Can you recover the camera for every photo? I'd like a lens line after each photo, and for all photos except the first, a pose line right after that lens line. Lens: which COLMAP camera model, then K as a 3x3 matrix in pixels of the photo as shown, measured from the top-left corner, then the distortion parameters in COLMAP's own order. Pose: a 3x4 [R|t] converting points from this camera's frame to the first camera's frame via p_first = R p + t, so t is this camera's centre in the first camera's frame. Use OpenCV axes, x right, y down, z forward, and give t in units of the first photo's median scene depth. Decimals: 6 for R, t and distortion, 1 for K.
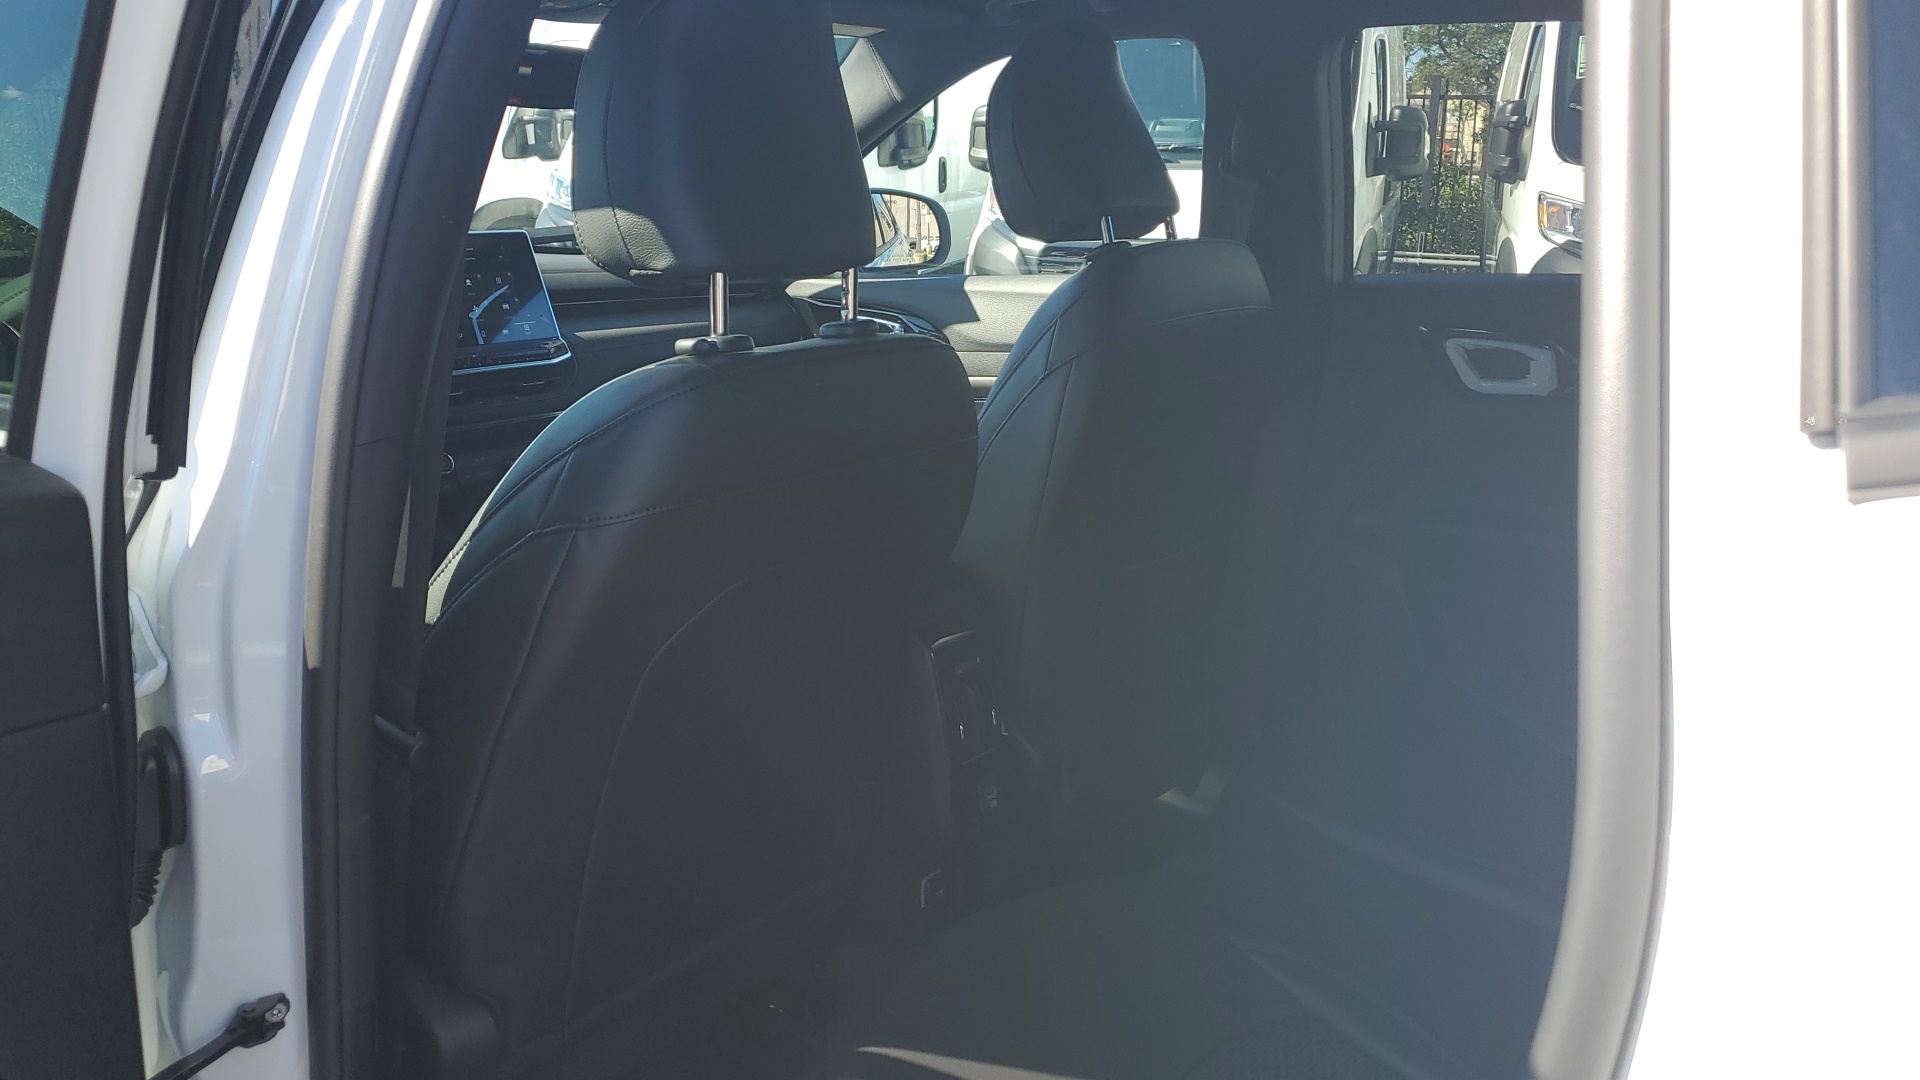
lens RADIAL K [[1521.2, 0, 968.5], [0, 1521.2, 550.6], [0, 0, 1]] dist [0.052246, -0.066202]
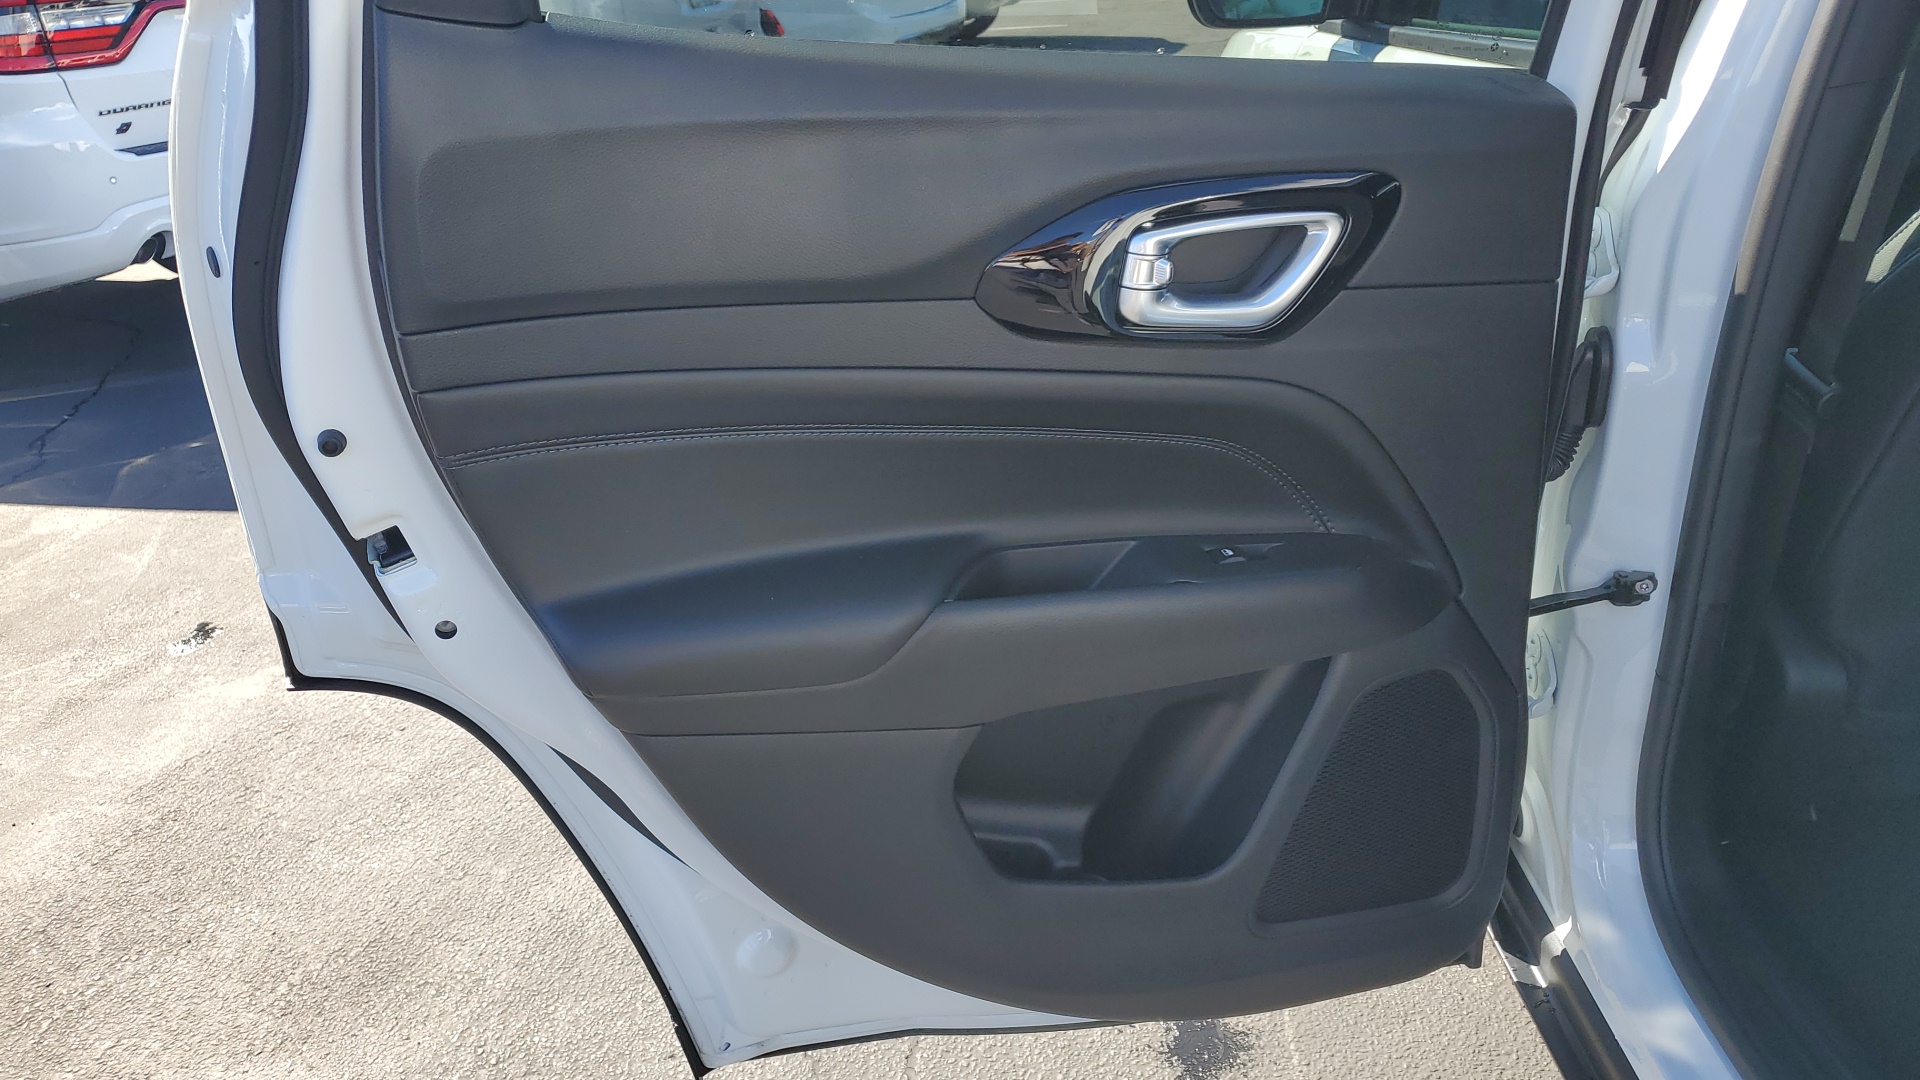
lens RADIAL K [[1521.2, 0, 965.8], [0, 1521.2, 555.4], [0, 0, 1]] dist [0.052246, -0.066202]
pose [[0.633445, 0.261090, -0.728409, 0.071906], [-0.083774, 0.958962, 0.270877, 0.002085], [0.769240, -0.110564, 0.629321, -0.142994]]
